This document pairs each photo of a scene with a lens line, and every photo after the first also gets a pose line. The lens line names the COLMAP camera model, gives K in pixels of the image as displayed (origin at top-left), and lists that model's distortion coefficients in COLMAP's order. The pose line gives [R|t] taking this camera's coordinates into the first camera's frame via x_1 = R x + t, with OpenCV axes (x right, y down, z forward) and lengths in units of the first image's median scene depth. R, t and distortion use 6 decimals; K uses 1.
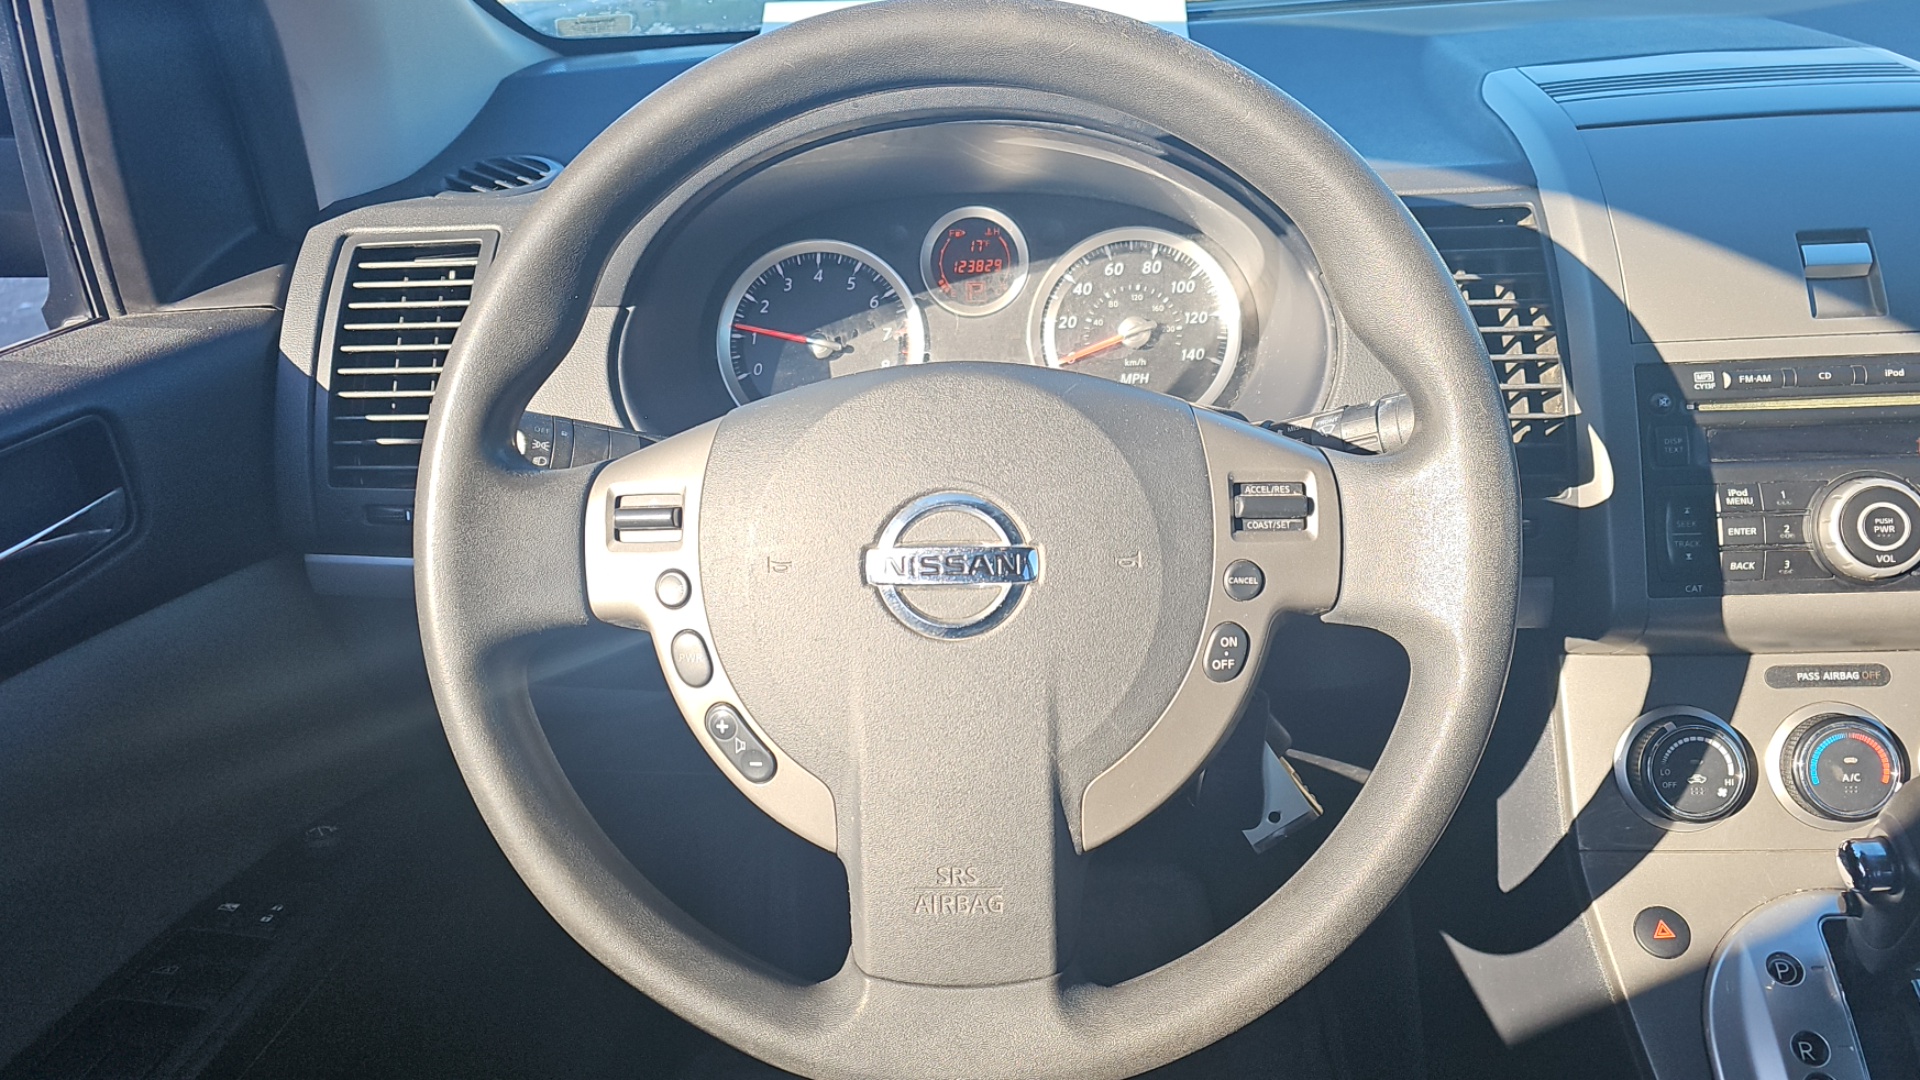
lens RADIAL K [[1371.3, 0, 965.0], [0, 1371.3, 536.0], [0, 0, 1]] dist [0.080820, -0.071948]
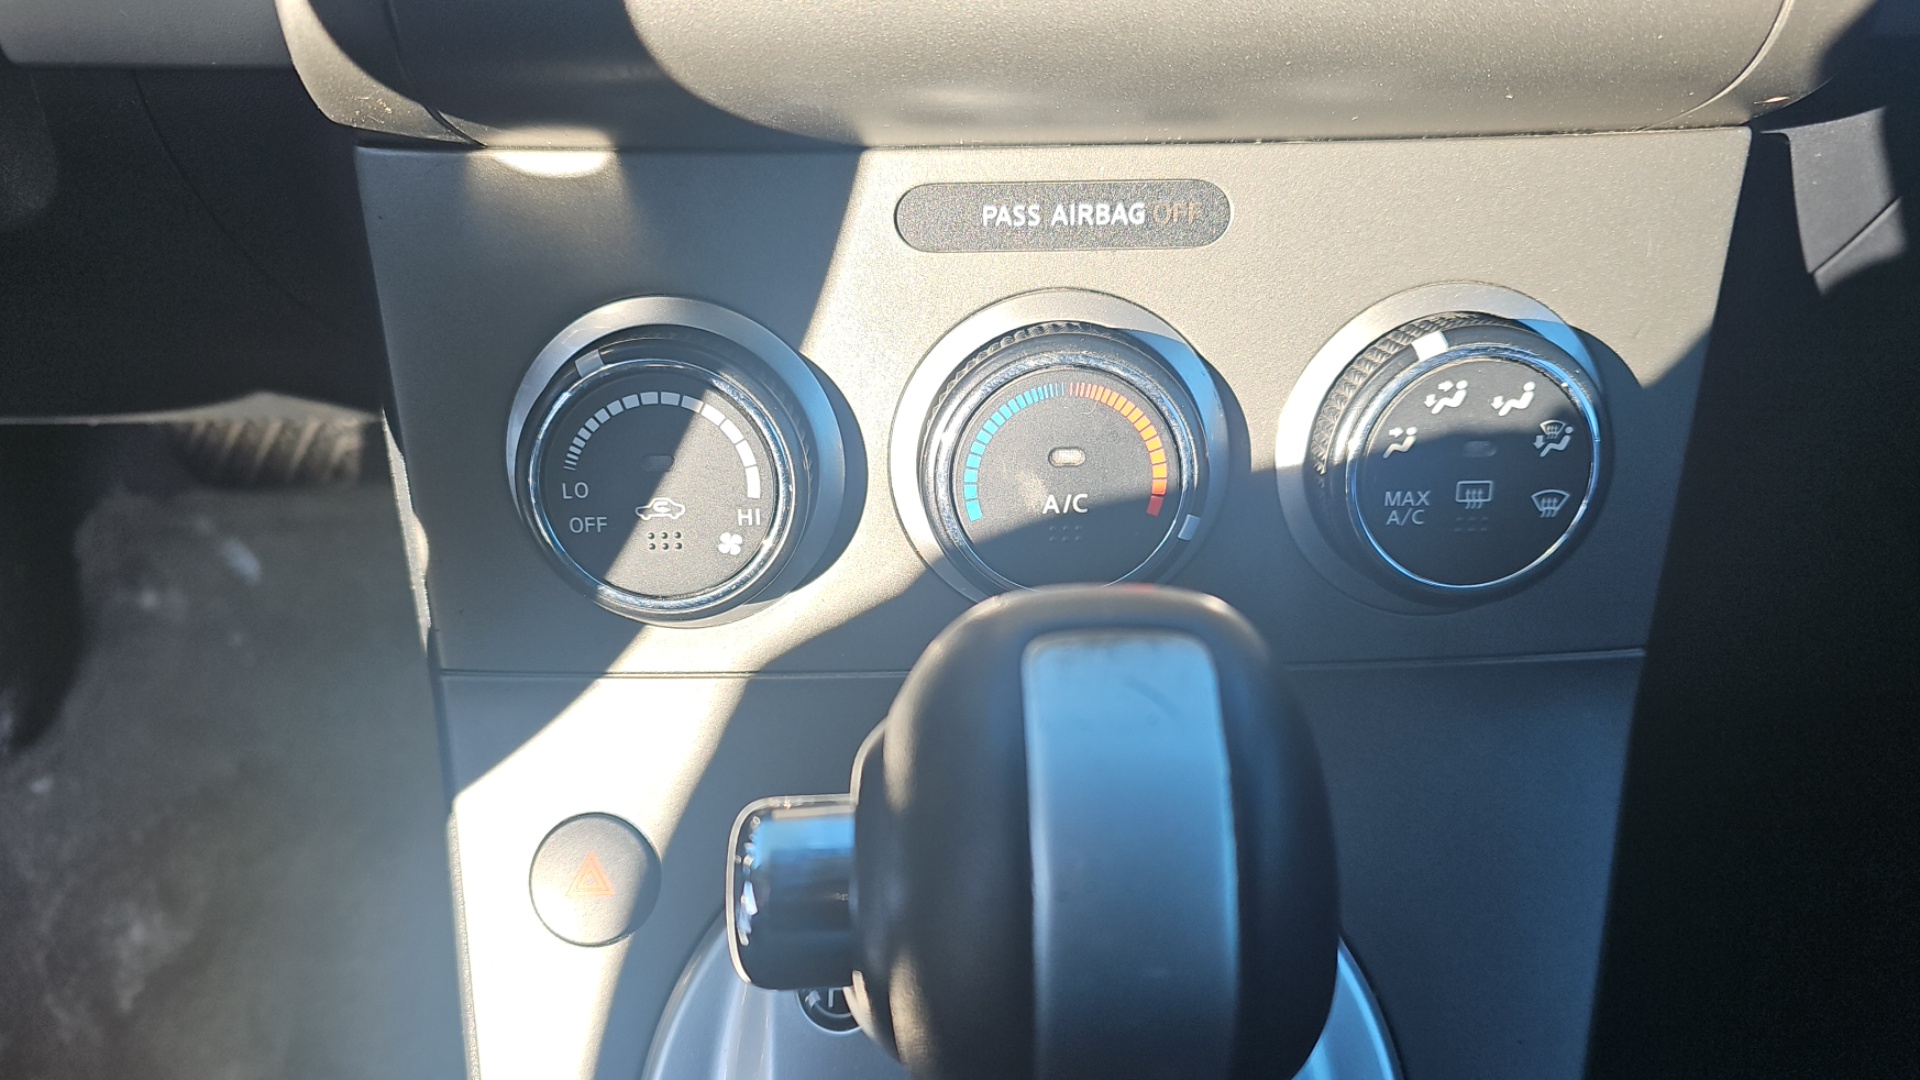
lens RADIAL K [[1371.3, 0, 970.4], [0, 1371.3, 589.5], [0, 0, 1]] dist [0.080820, -0.071948]
pose [[0.994825, -0.020691, 0.099470, 0.577078], [-0.017755, 0.928572, 0.370728, 0.060831], [-0.100036, -0.370575, 0.923400, 0.665668]]
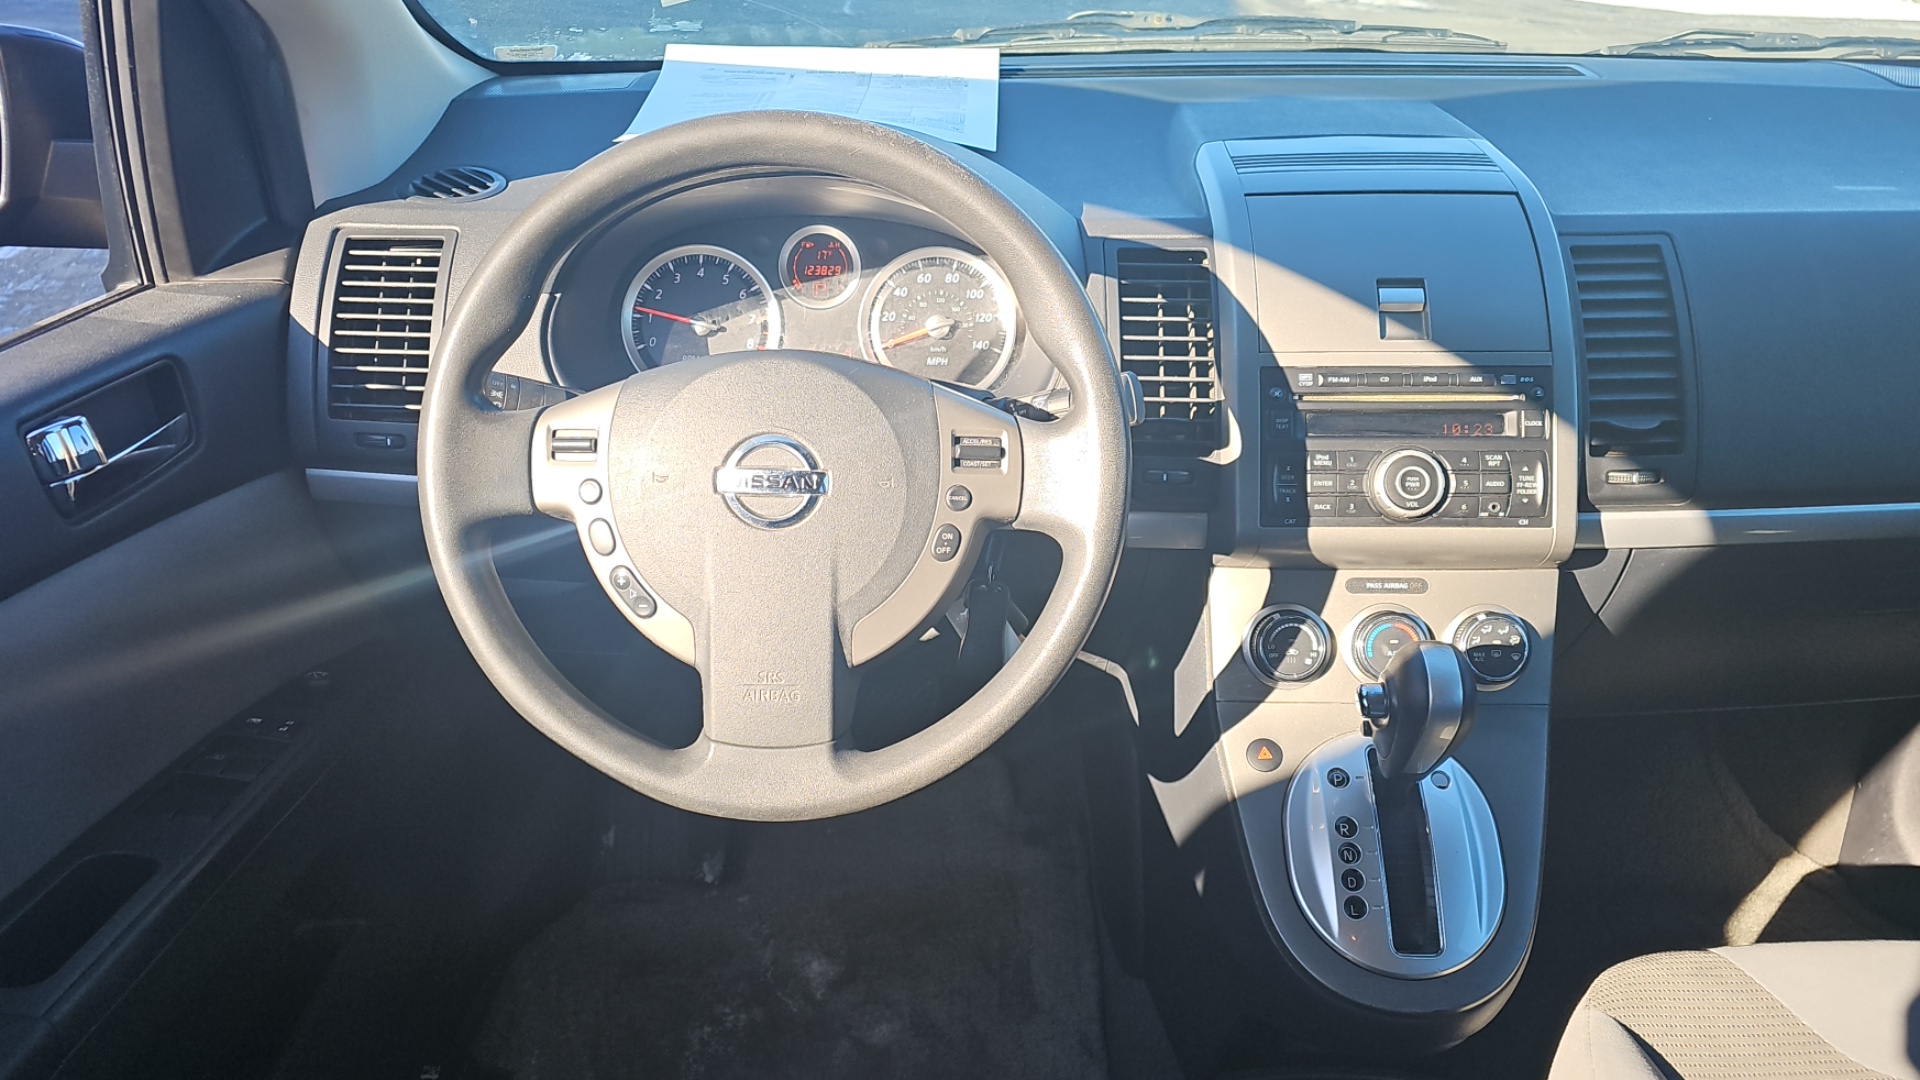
lens RADIAL K [[1371.3, 0, 949.2], [0, 1371.3, 562.3], [0, 0, 1]] dist [0.080820, -0.071948]
pose [[0.997711, 0.029501, 0.060839, 0.073488], [-0.032188, 0.998528, 0.043662, 0.028400], [-0.059462, -0.045520, 0.997192, -0.430498]]
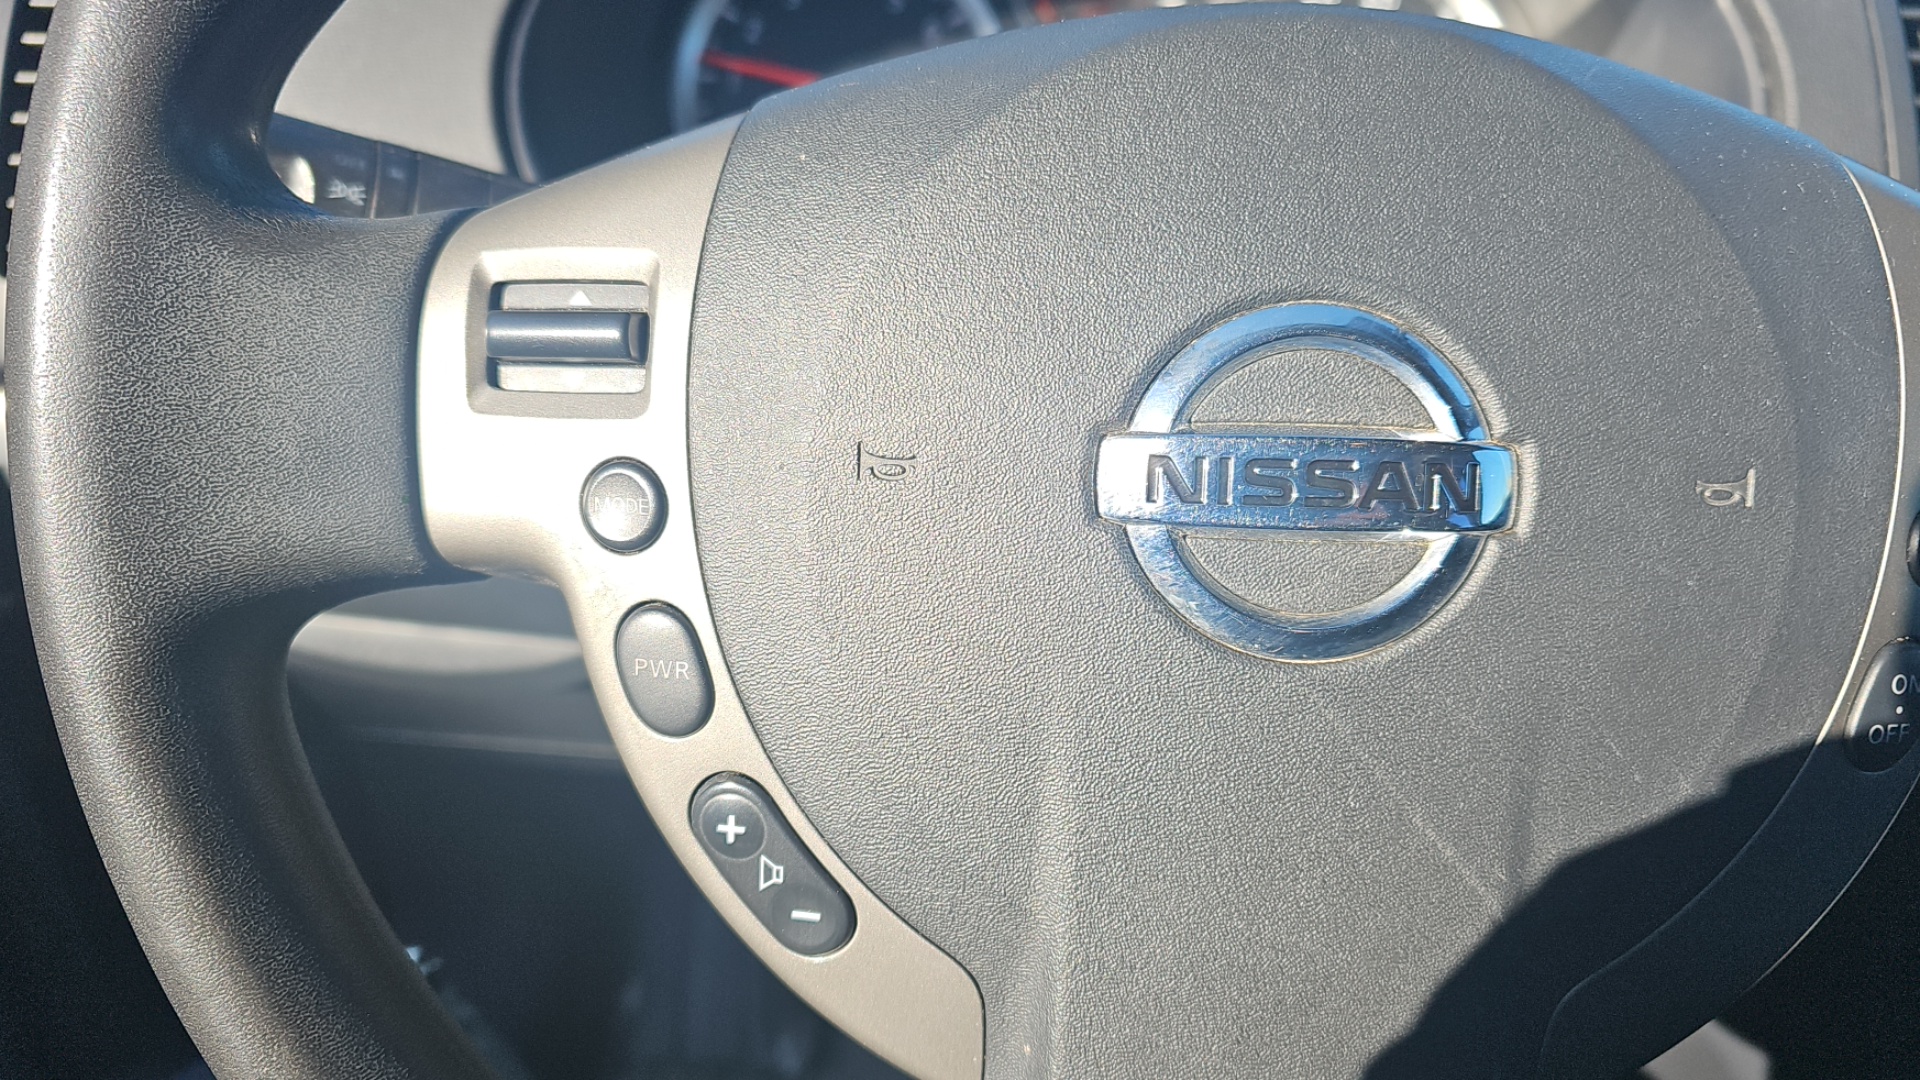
lens RADIAL K [[1371.3, 0, 971.0], [0, 1371.3, 544.3], [0, 0, 1]] dist [0.080820, -0.071948]
pose [[0.996735, 0.042158, 0.068859, -0.102269], [-0.047875, 0.995348, 0.083612, 0.007364], [-0.065014, -0.086635, 0.994116, 0.434567]]
